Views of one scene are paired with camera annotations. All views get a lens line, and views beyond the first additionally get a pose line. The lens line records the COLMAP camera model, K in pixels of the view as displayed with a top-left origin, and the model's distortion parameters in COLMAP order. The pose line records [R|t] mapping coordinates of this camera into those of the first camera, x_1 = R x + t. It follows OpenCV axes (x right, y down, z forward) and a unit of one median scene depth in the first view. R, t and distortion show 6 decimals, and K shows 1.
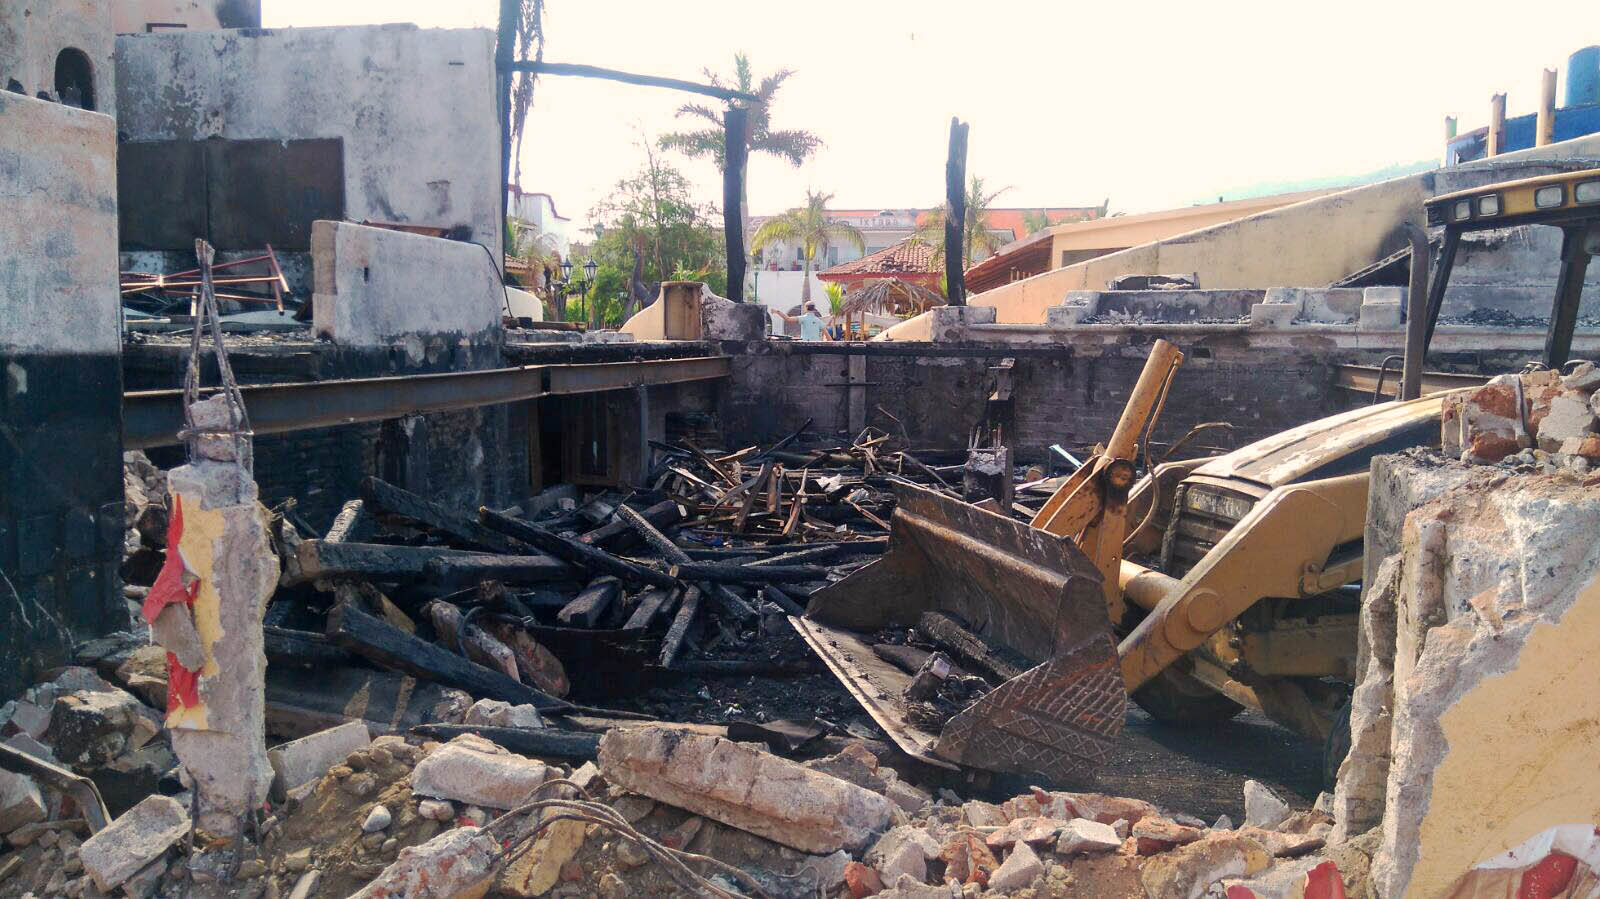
lens RADIAL K [[1253.6, 0, 800.0], [0, 1253.6, 449.5], [0, 0, 1]] dist [-0.003612, -0.003324]
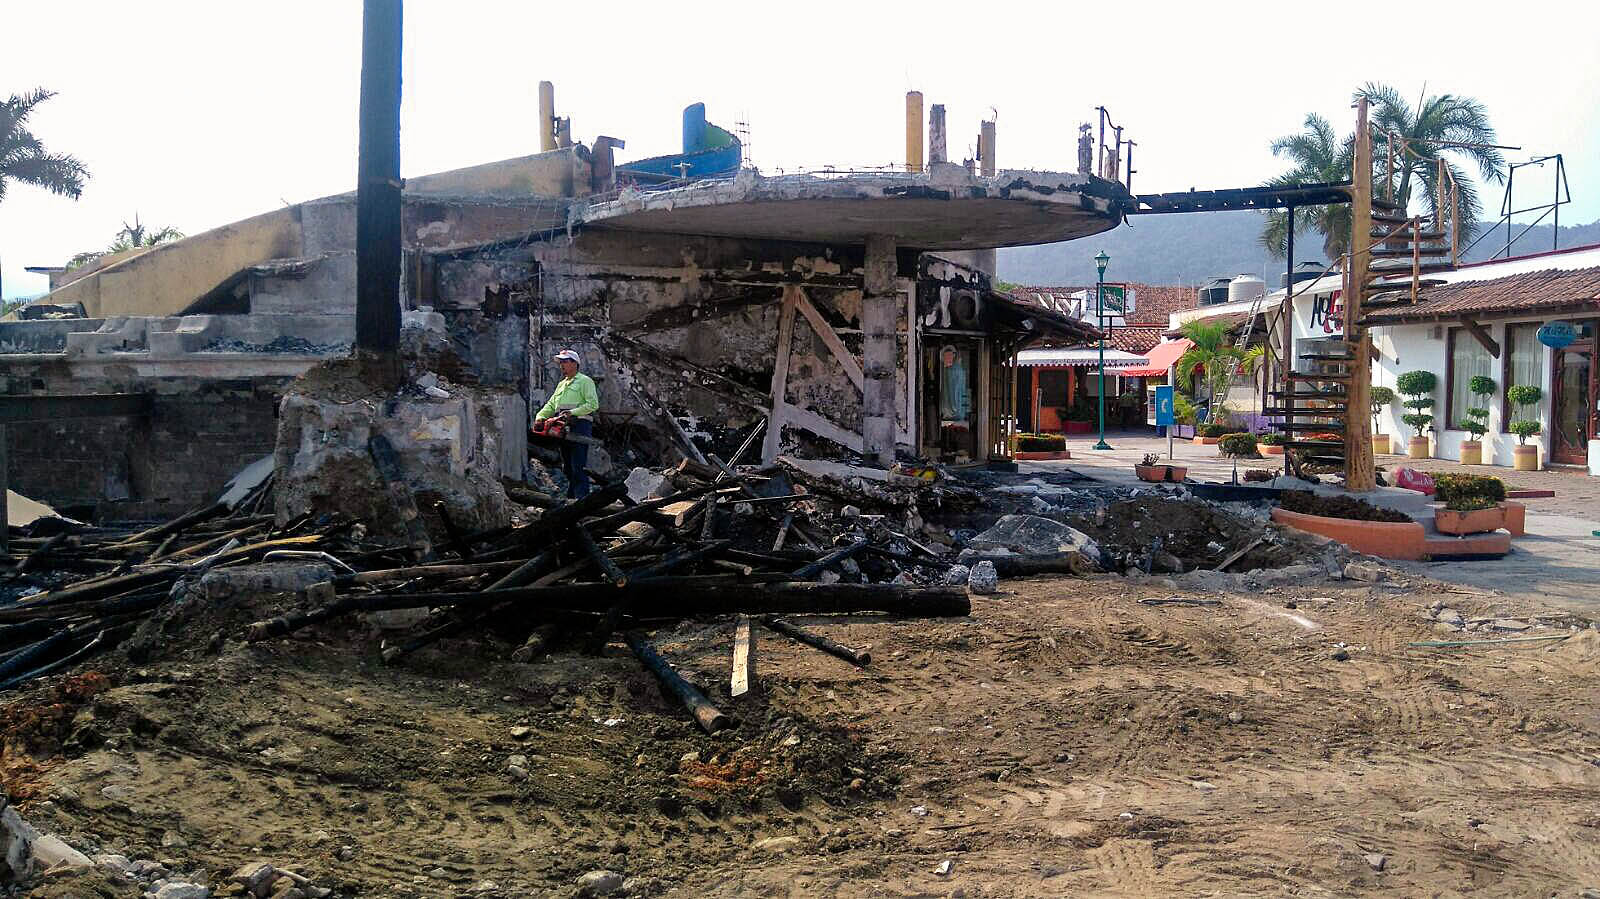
lens RADIAL K [[1253.6, 0, 800.0], [0, 1253.6, 449.5], [0, 0, 1]] dist [-0.003612, -0.003324]
pose [[0.937010, -0.031298, 0.347898, 0.559256], [0.043016, 0.998736, -0.026009, 0.023075], [-0.346644, 0.039336, 0.937171, -0.093142]]
